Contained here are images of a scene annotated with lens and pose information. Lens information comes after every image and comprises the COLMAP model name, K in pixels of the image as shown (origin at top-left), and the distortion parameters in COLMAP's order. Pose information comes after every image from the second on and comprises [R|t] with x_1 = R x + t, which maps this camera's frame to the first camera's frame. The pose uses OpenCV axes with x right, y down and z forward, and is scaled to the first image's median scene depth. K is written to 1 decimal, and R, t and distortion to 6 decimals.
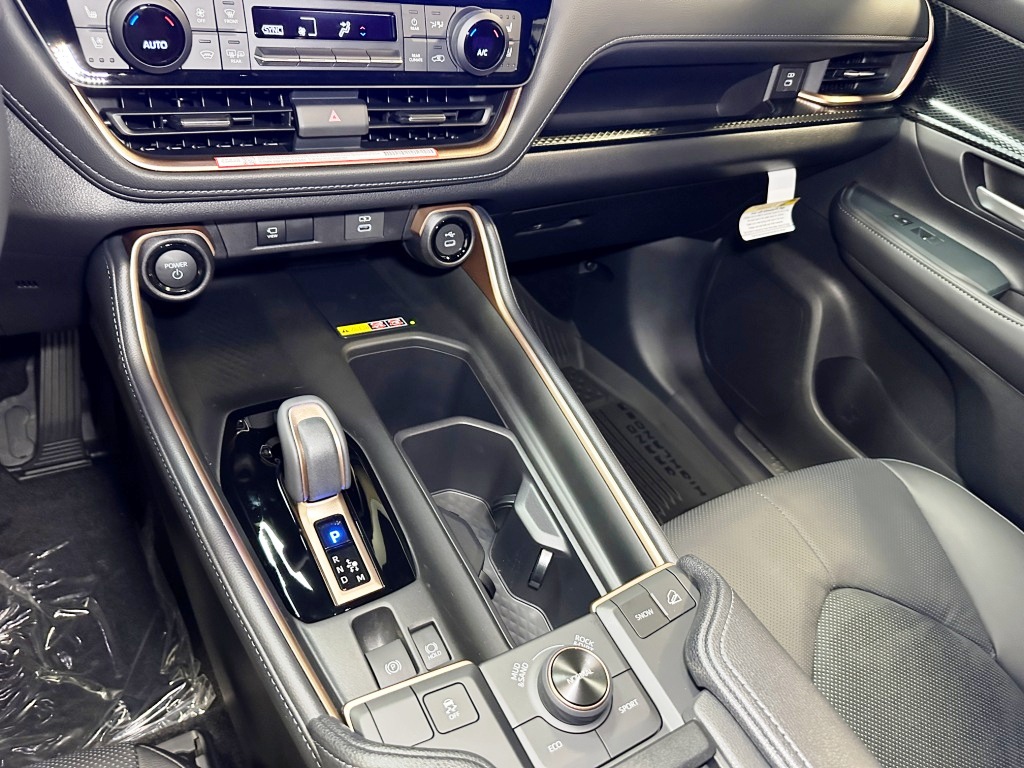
lens RADIAL K [[716.1, 0, 512.0], [0, 716.1, 384.0], [0, 0, 1]] dist [0.083451, -0.122206]
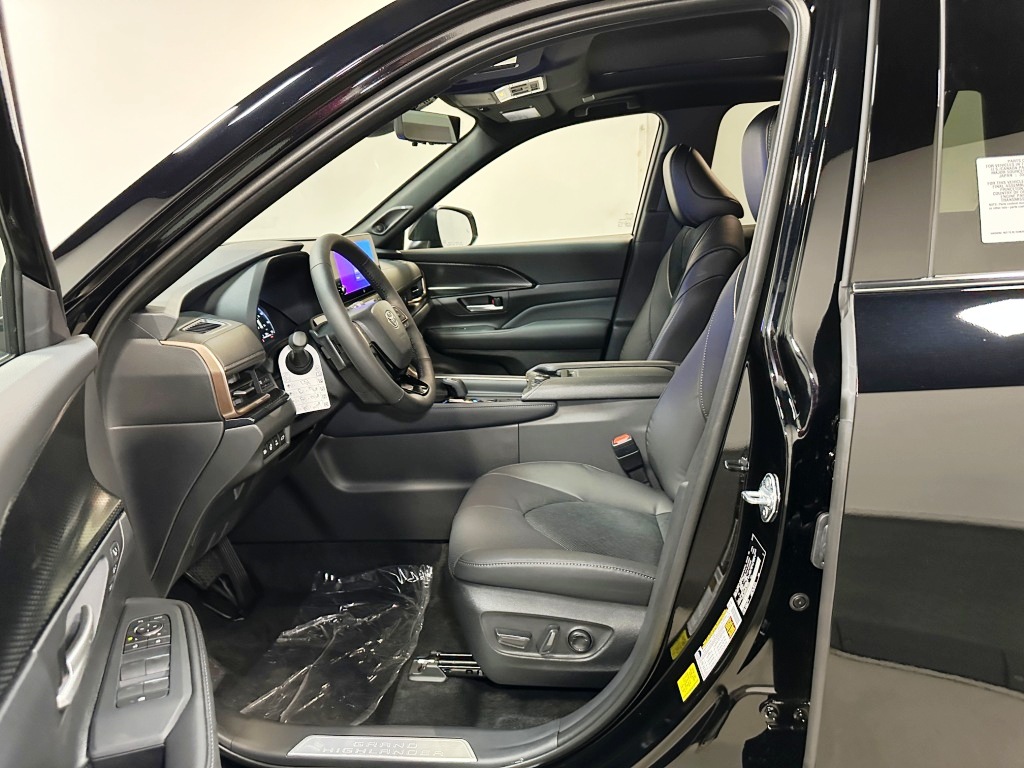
lens RADIAL K [[716.1, 0, 512.0], [0, 716.1, 384.0], [0, 0, 1]] dist [0.083451, -0.122206]
pose [[0.542592, -0.416373, 0.729539, -1.445281], [0.668344, 0.740094, -0.074682, 0.286517], [-0.508831, 0.528105, 0.679849, -0.852810]]
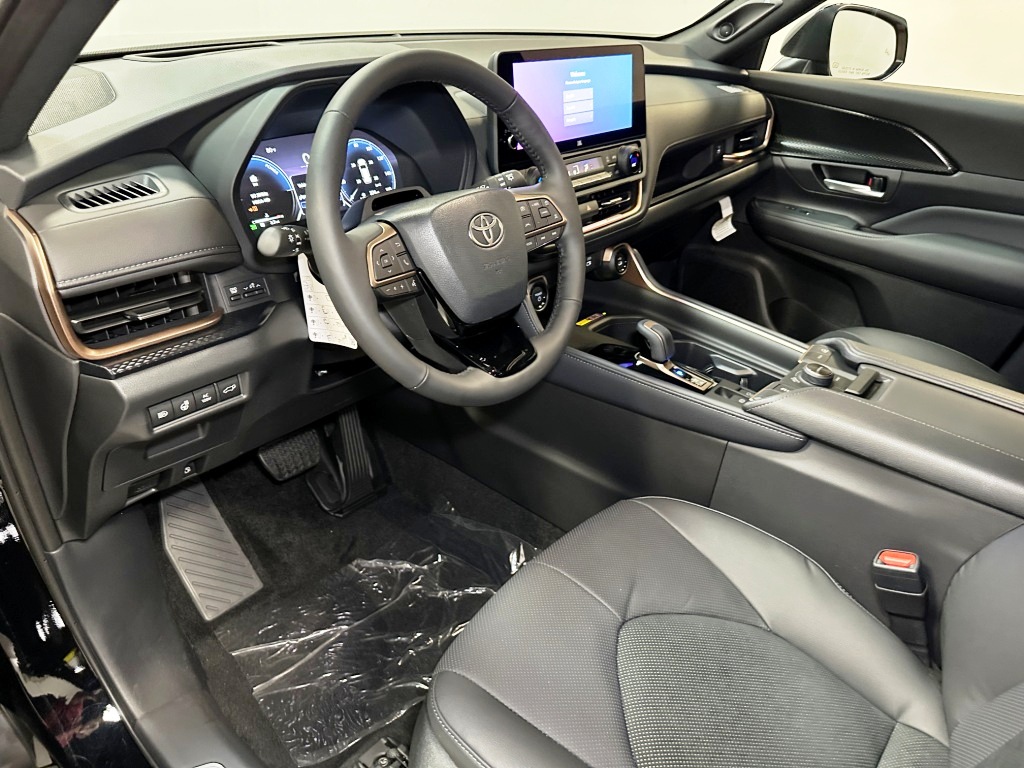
lens RADIAL K [[716.1, 0, 512.0], [0, 716.1, 384.0], [0, 0, 1]] dist [0.083451, -0.122206]
pose [[0.931181, -0.297176, 0.211159, -0.627268], [0.328072, 0.935675, -0.129924, 0.190310], [-0.158966, 0.190258, 0.968778, -0.547972]]
